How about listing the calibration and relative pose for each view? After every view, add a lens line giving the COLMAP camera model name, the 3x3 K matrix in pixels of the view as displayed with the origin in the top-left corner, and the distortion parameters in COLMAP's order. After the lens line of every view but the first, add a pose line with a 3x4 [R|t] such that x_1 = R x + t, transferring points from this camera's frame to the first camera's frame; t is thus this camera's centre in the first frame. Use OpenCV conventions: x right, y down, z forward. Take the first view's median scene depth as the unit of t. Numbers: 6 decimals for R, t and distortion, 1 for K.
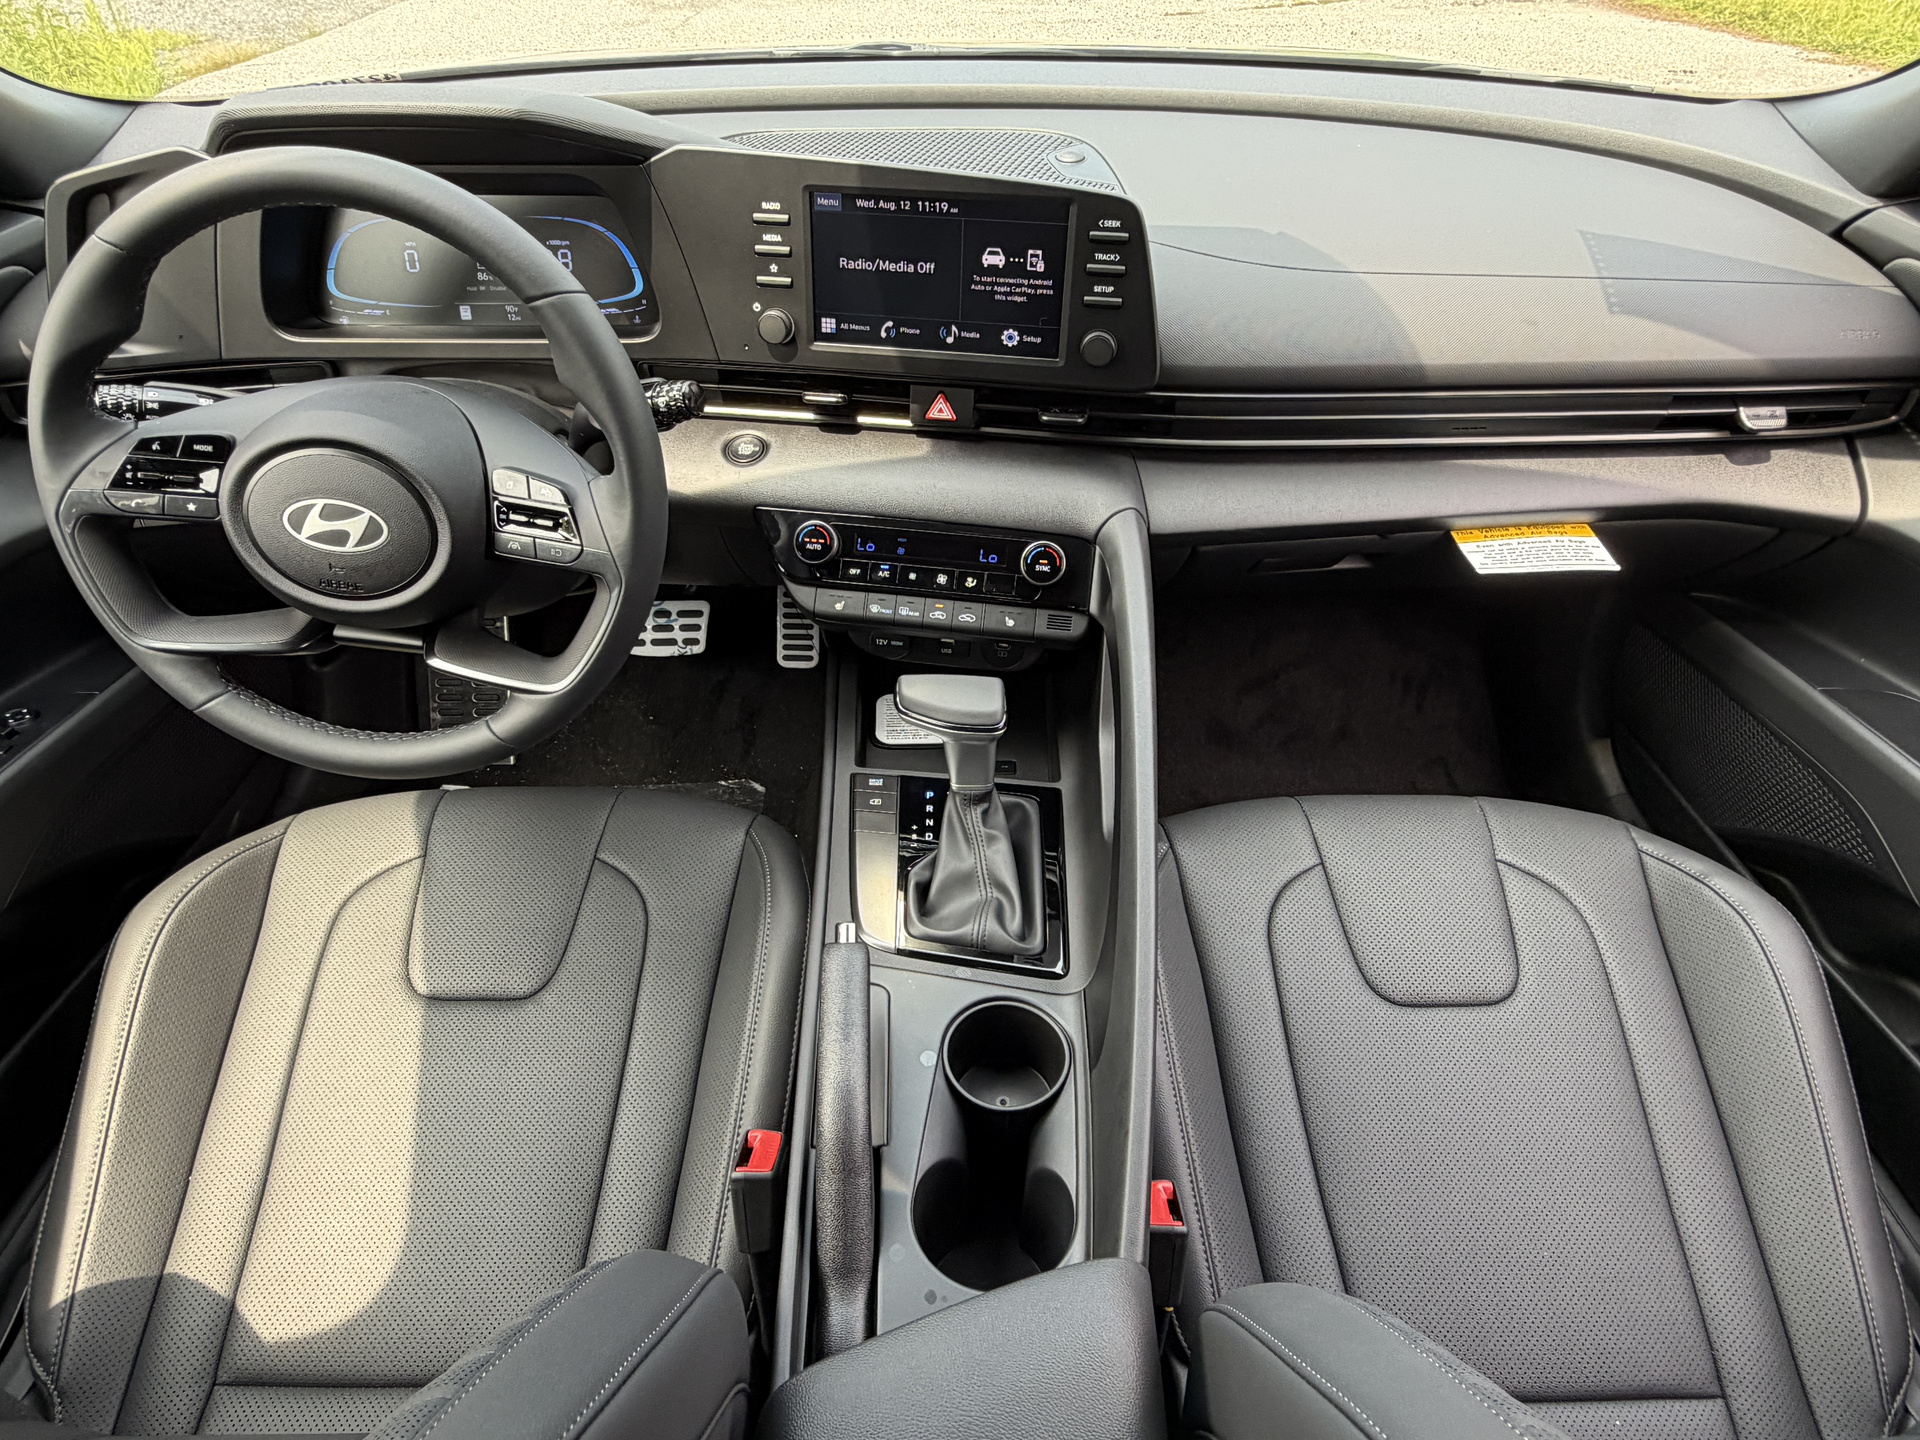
lens RADIAL K [[1153.0, 0, 937.4], [0, 1153.0, 717.1], [0, 0, 1]] dist [0.002153, 0.000542]
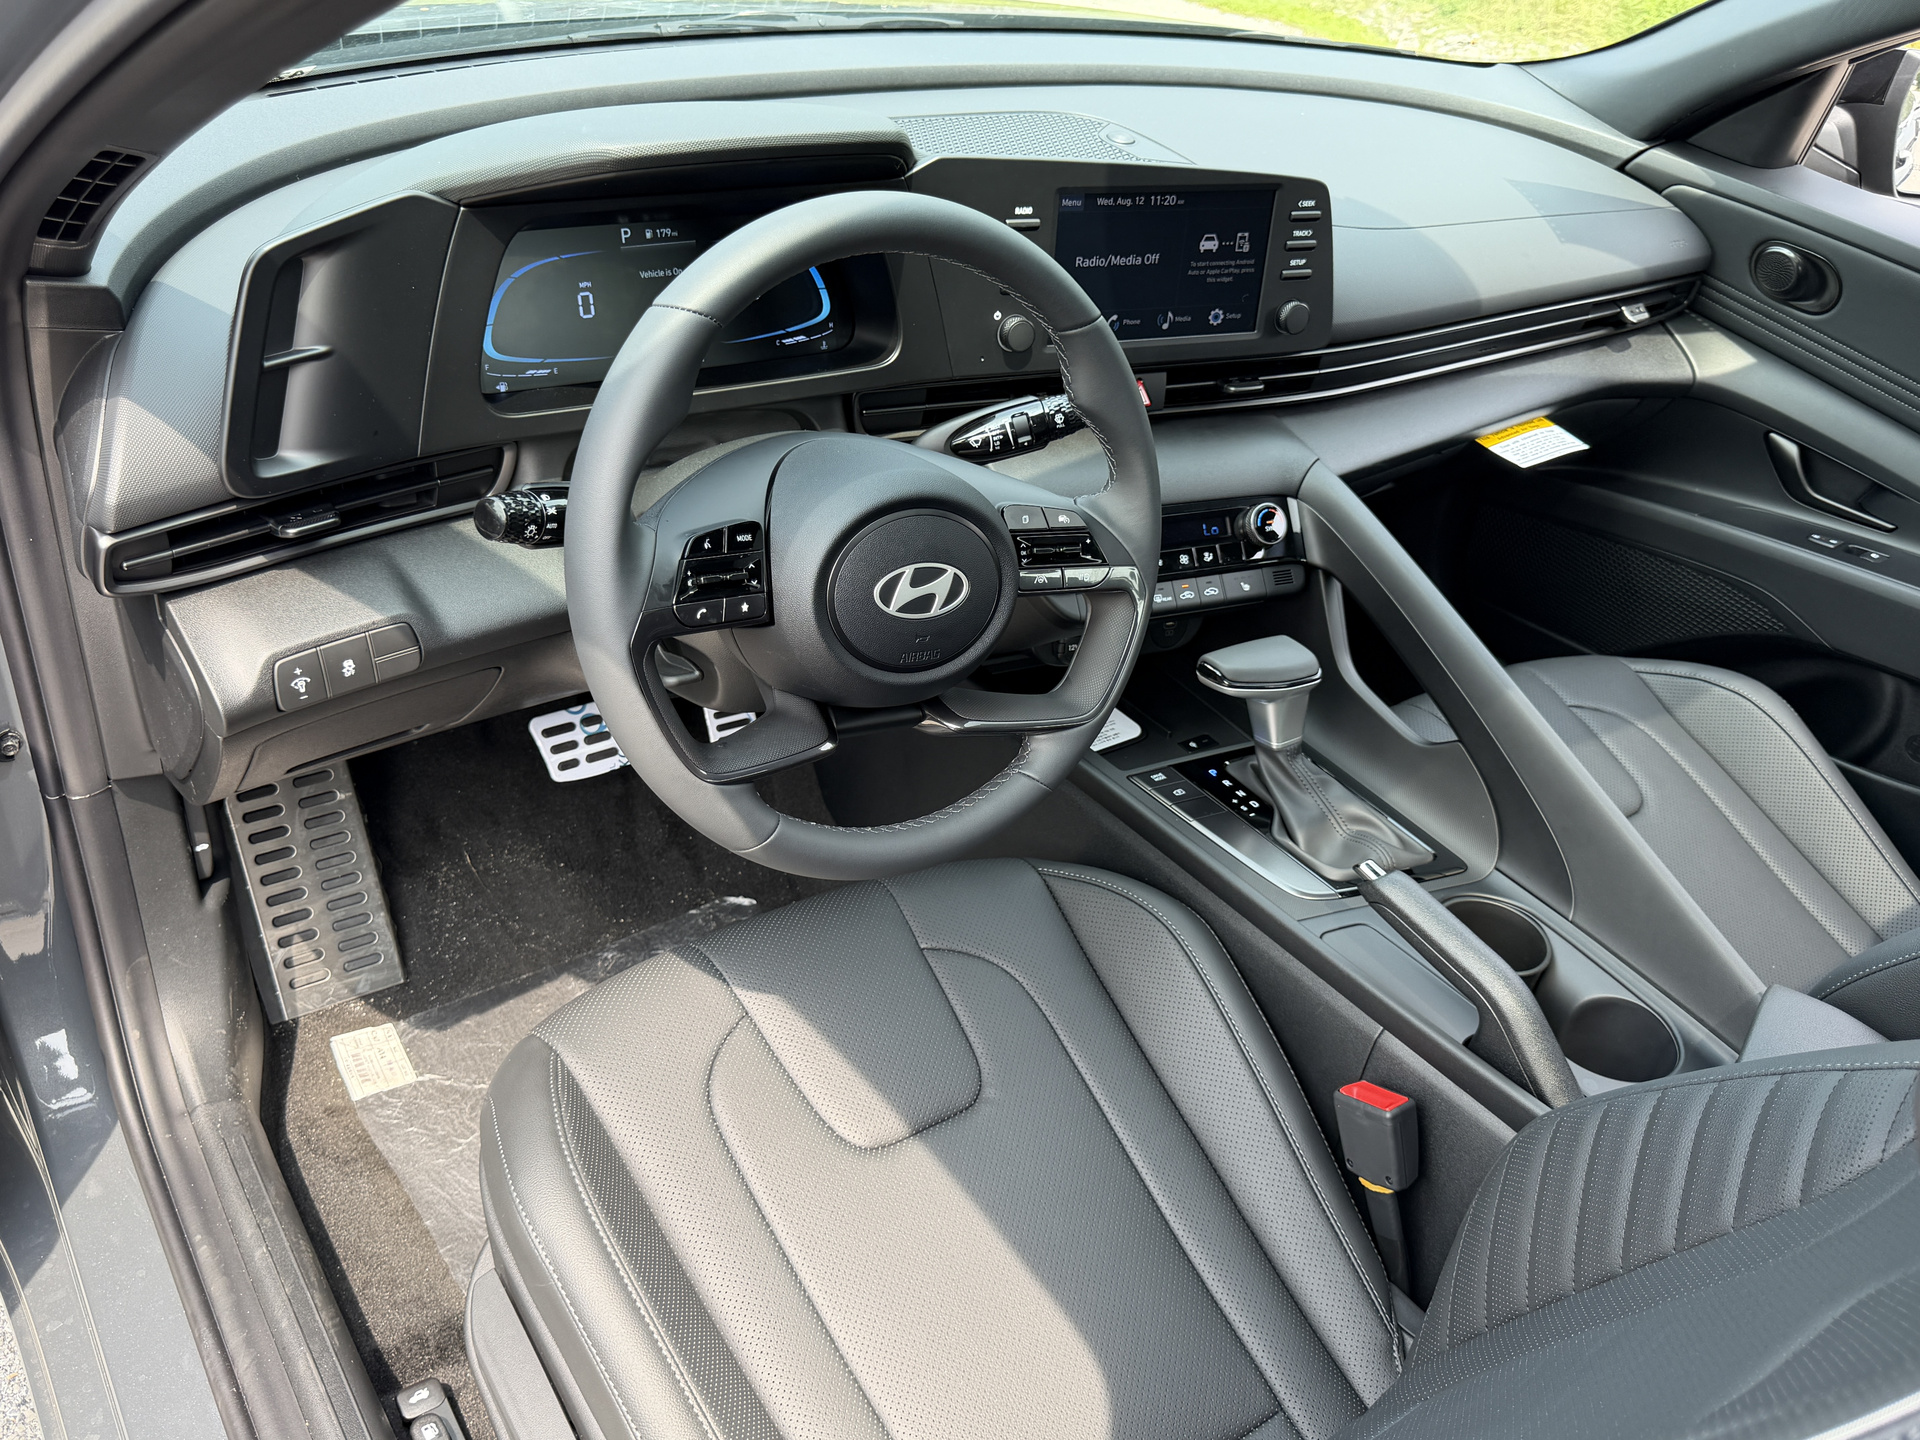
lens RADIAL K [[1563.3, 0, 957.0], [0, 1563.3, 750.8], [0, 0, 1]] dist [0.071630, -0.064654]
pose [[0.814402, -0.250793, 0.523309, -0.937308], [0.272783, 0.961393, 0.036221, -0.063677], [-0.512190, 0.113251, 0.851373, -0.049324]]
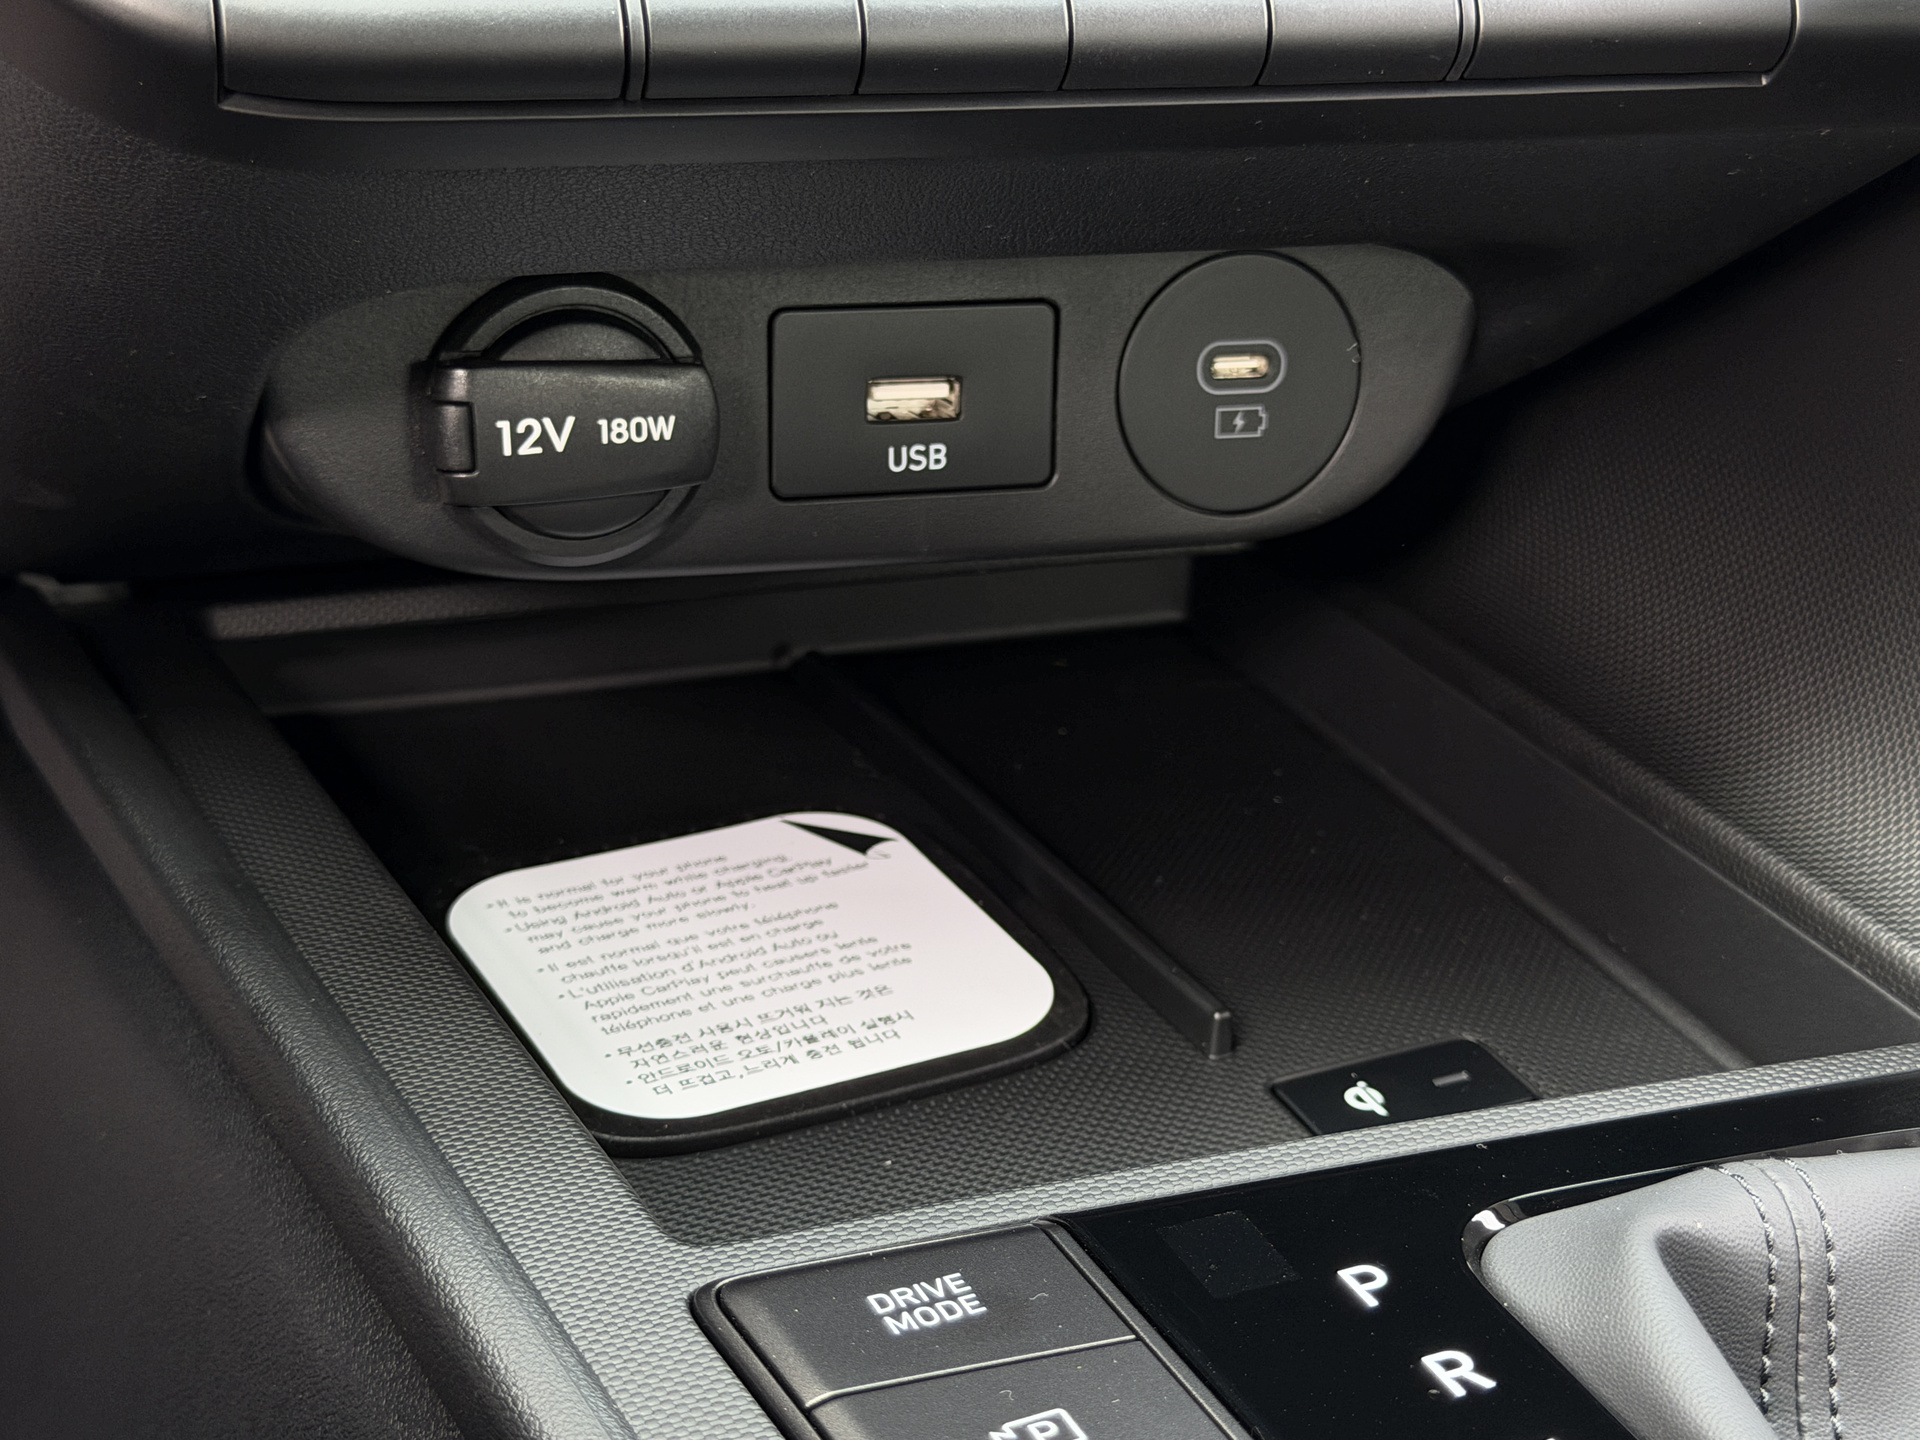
lens RADIAL K [[2959.0, 0, 957.1], [0, 2959.0, 721.6], [0, 0, 1]] dist [0.095244, 0.000000]
pose [[0.895616, -0.159383, 0.415294, -0.186557], [0.249021, 0.953248, -0.171193, 0.054948], [-0.368593, 0.256741, 0.893434, 0.734966]]
